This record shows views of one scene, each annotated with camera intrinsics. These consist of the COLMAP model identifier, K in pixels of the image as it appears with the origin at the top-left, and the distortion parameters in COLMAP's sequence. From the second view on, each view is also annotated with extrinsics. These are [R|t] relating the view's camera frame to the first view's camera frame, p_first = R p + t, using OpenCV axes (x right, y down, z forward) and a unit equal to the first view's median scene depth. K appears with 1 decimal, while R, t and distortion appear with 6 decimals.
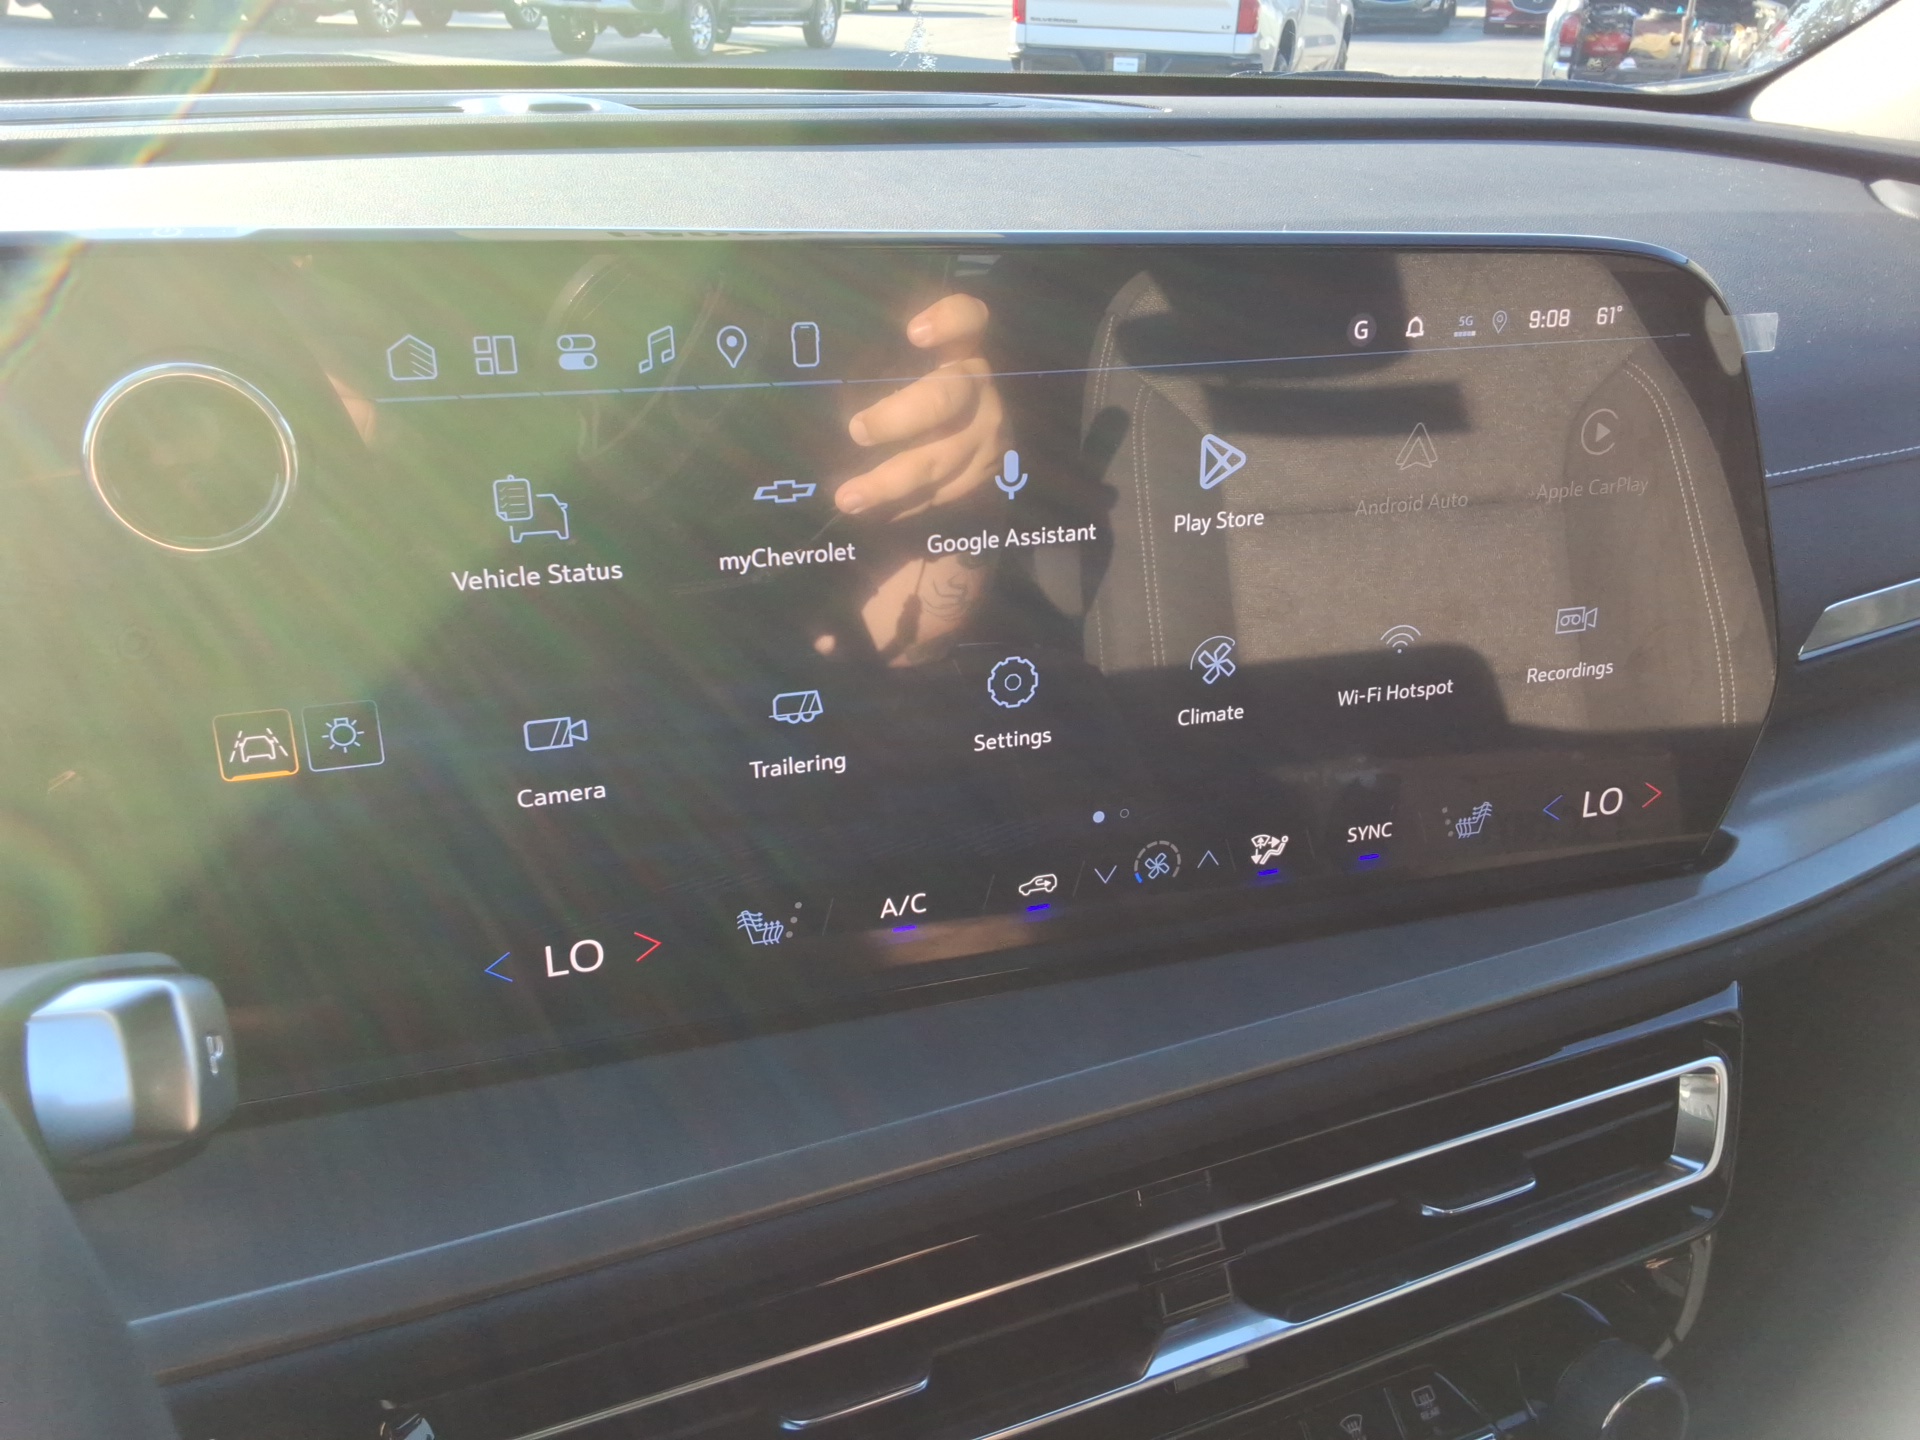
lens RADIAL K [[1556.6, 0, 972.8], [0, 1556.6, 704.5], [0, 0, 1]] dist [0.092512, -0.142768]
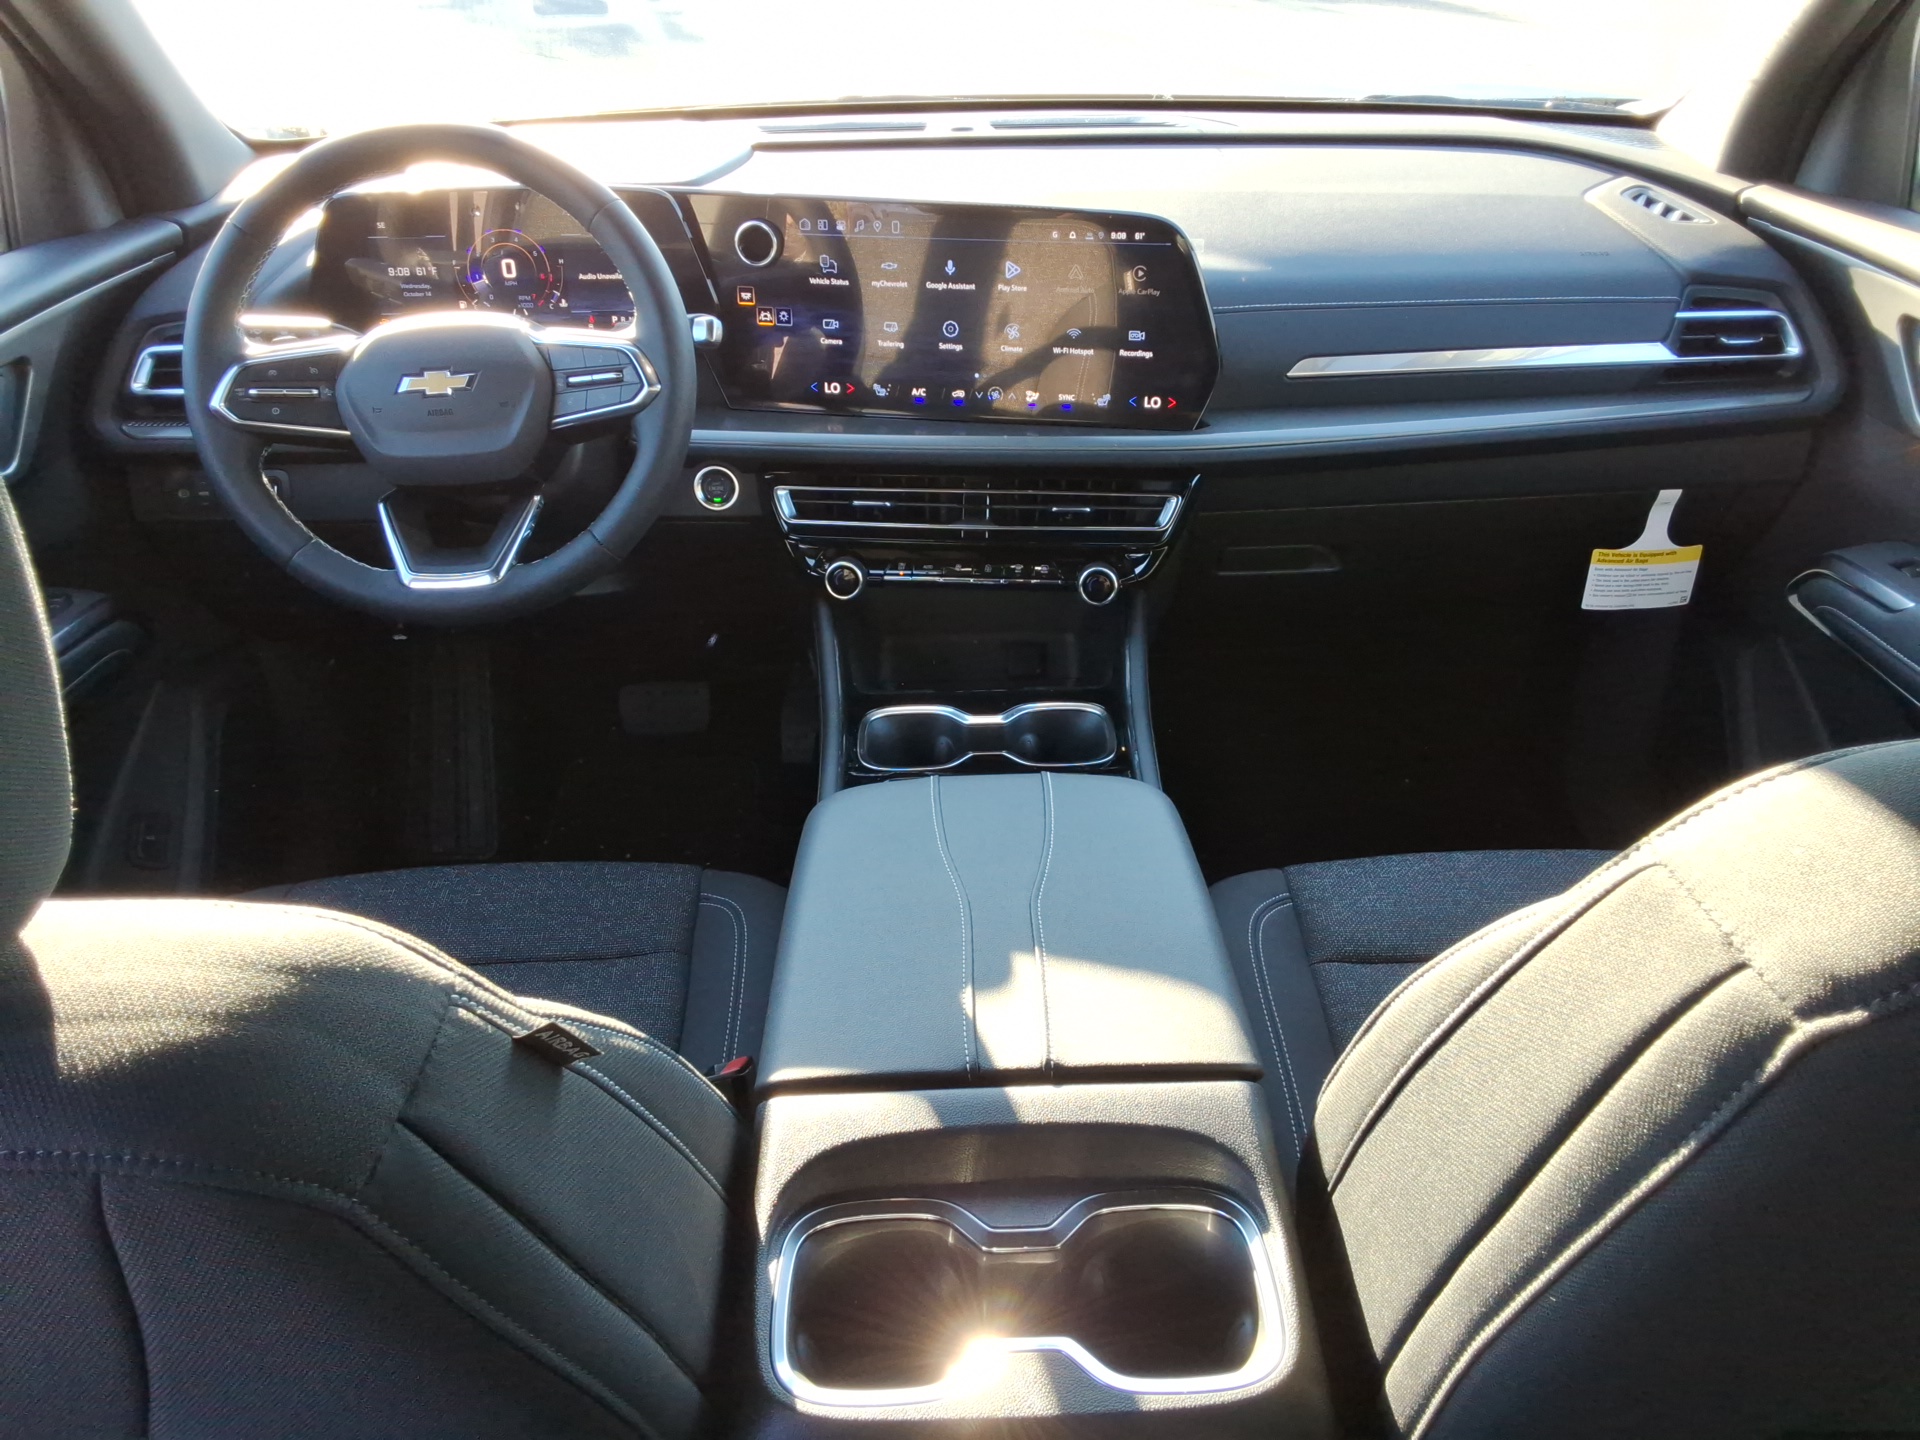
lens RADIAL K [[1460.1, 0, 960.0], [0, 1460.1, 720.0], [0, 0, 1]] dist [0.074921, -0.142832]
pose [[0.877141, 0.212587, -0.430616, 1.746750], [-0.172083, 0.976273, 0.131445, 0.431103], [0.448342, -0.041194, 0.892912, -2.103383]]
